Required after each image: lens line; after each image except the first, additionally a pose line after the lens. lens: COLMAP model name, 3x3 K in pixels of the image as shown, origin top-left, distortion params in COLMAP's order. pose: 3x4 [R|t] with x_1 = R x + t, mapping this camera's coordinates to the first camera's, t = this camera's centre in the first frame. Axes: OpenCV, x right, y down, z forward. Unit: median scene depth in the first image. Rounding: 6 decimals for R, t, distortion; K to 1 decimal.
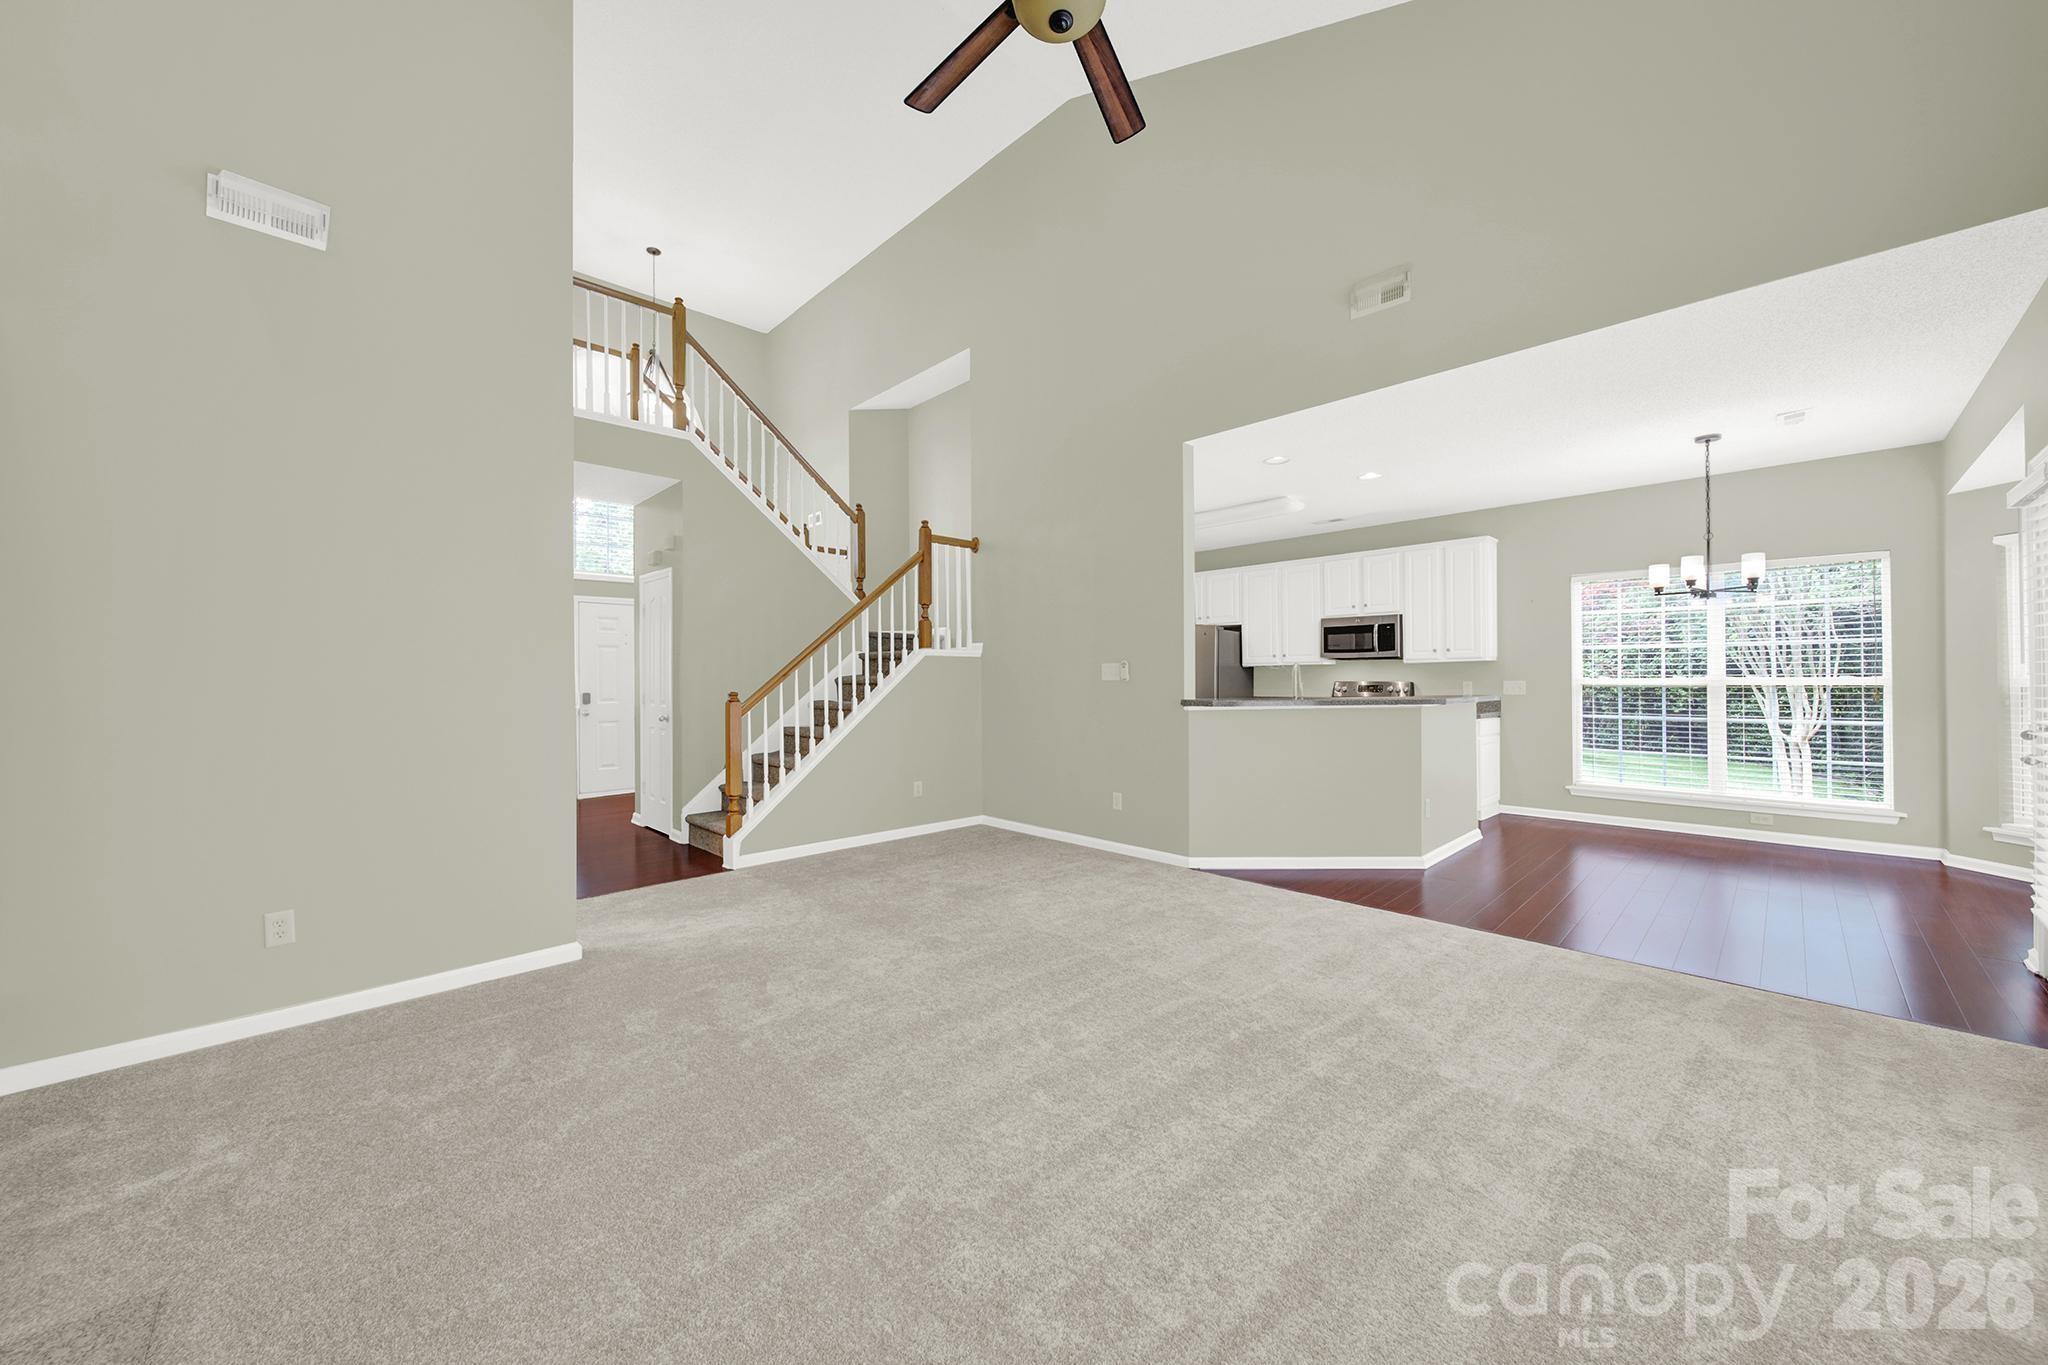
lens RADIAL K [[732.6, 0, 1011.0], [0, 732.6, 689.2], [0, 0, 1]] dist [-0.000621, -0.001600]
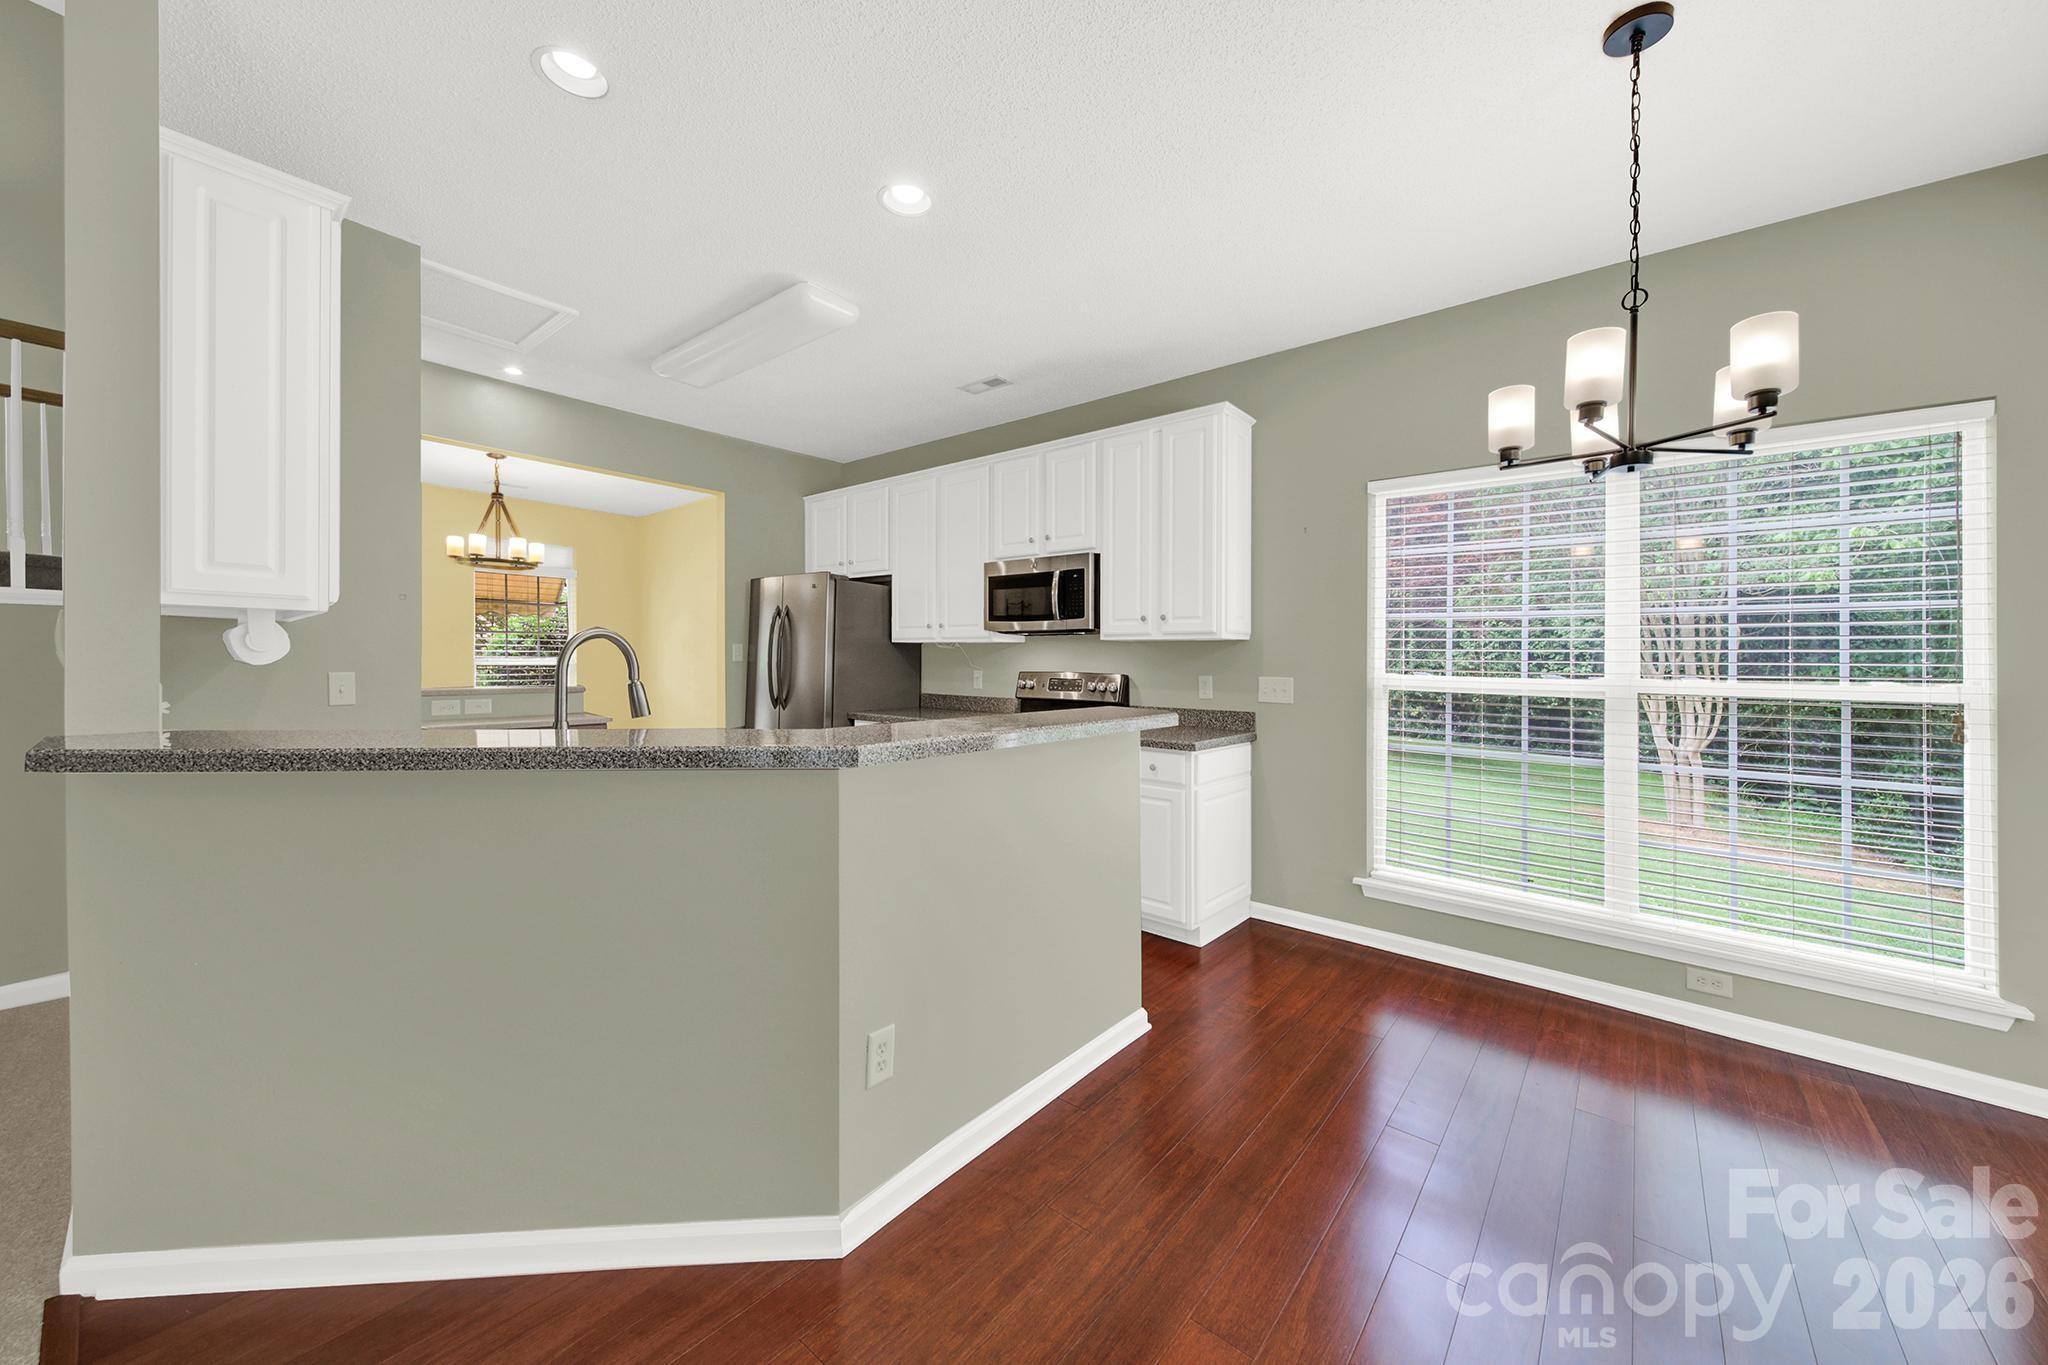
lens RADIAL K [[732.6, 0, 1029.8], [0, 732.6, 669.4], [0, 0, 1]] dist [-0.000621, -0.001600]
pose [[0.992775, 0.016734, 0.118821, 0.438574], [-0.016570, 0.999860, -0.002364, -0.012786], [-0.118844, 0.000378, 0.992913, 0.480205]]
